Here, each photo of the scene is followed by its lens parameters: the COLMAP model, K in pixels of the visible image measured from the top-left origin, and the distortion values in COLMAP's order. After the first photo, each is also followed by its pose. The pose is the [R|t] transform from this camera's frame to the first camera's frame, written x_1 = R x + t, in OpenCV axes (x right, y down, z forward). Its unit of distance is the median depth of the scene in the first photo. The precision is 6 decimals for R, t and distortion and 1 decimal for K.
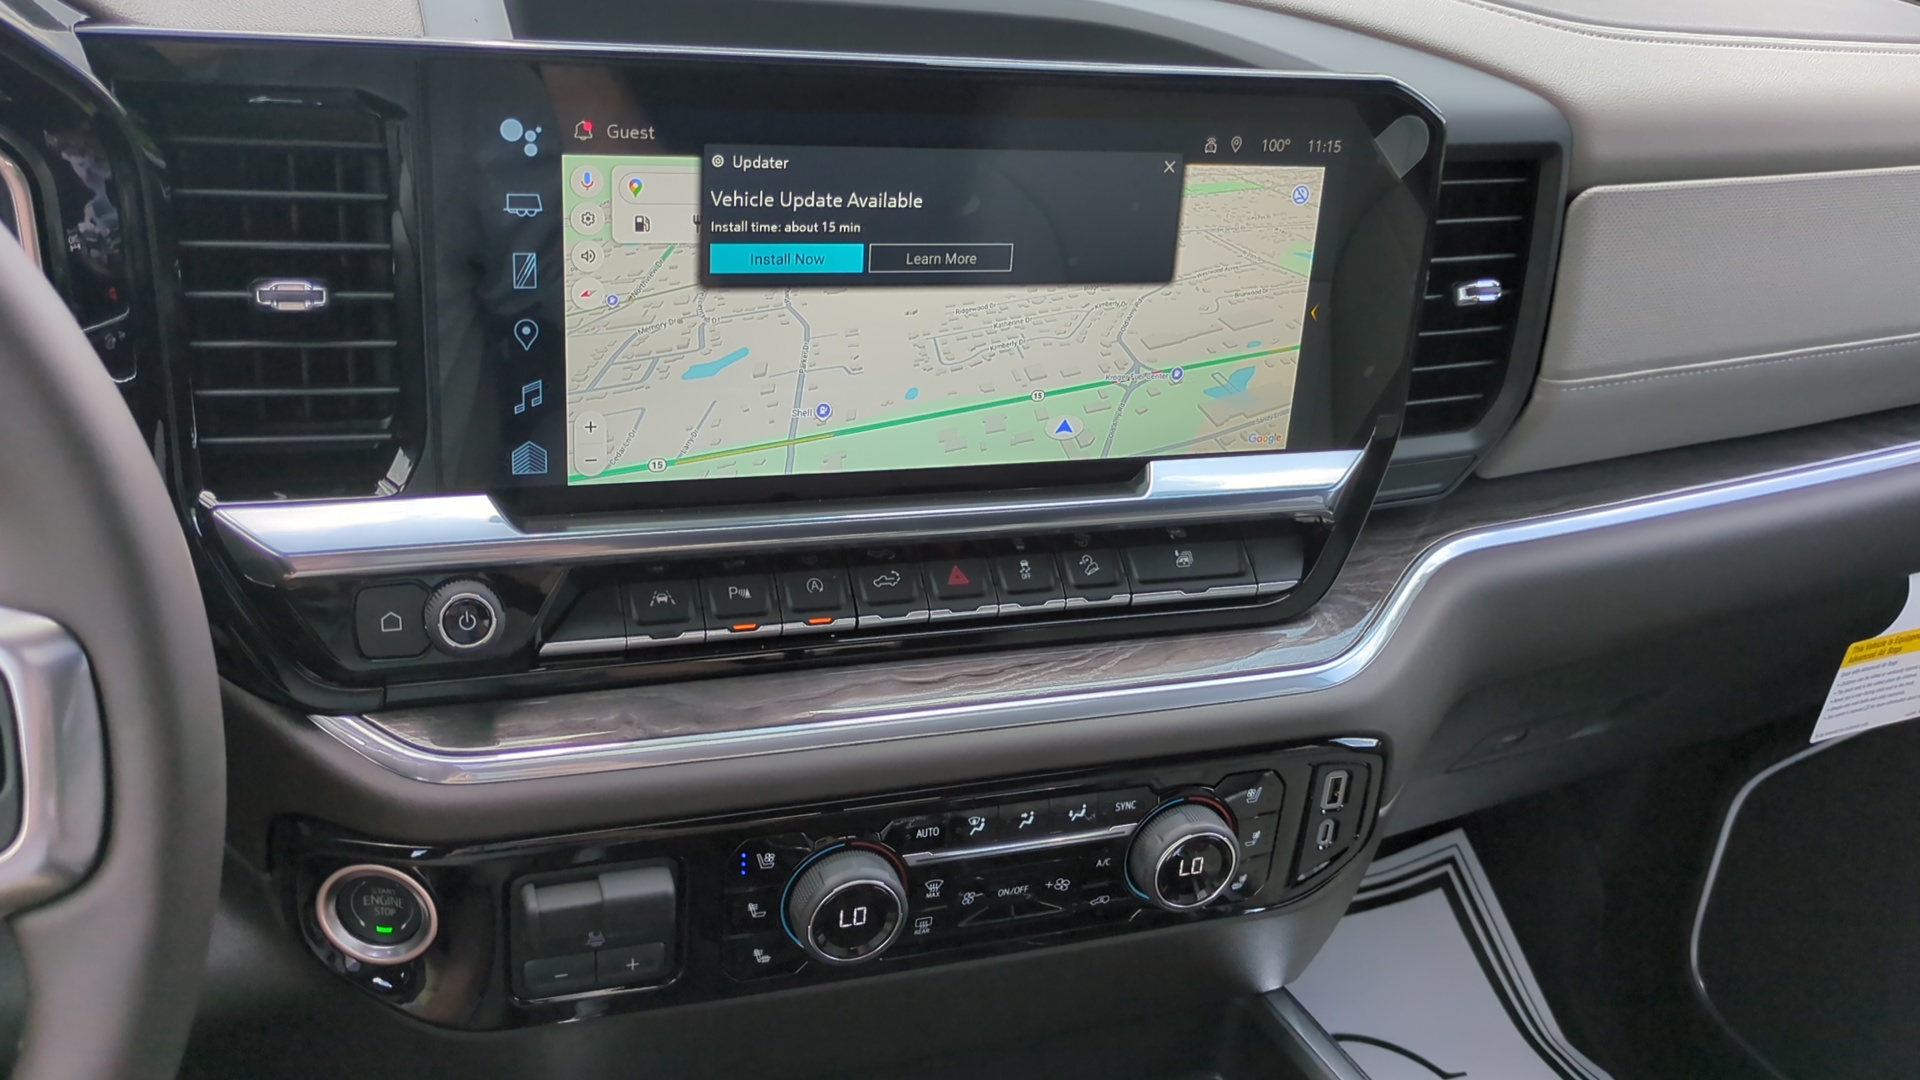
lens RADIAL K [[1673.7, 0, 960.0], [0, 1673.7, 540.0], [0, 0, 1]] dist [0.152541, 0.000847]
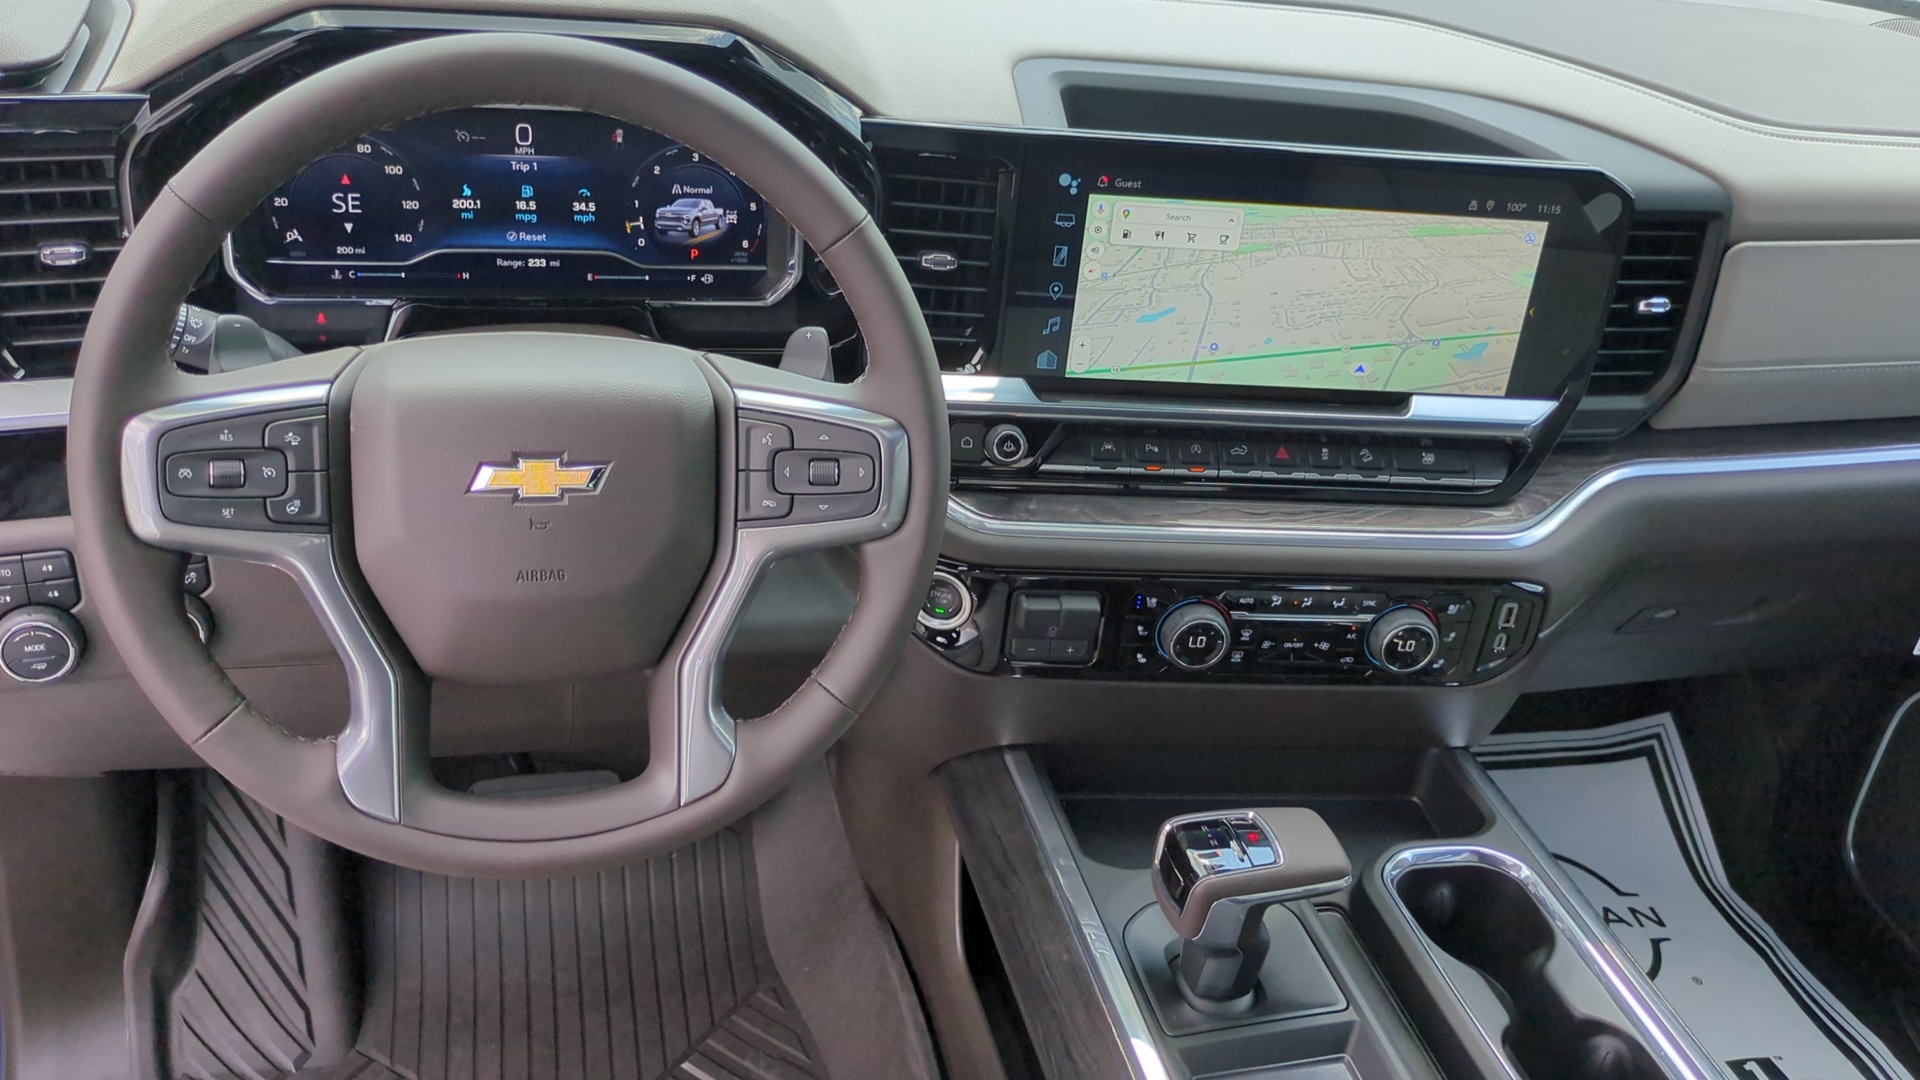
lens RADIAL K [[1652.2, 0, 960.0], [0, 1652.2, 540.0], [0, 0, 1]] dist [0.048894, -0.005257]
pose [[0.975610, 0.117890, -0.185167, 0.000713], [-0.105225, 0.991476, 0.076828, 0.014284], [0.192646, -0.055470, 0.979699, -0.652220]]
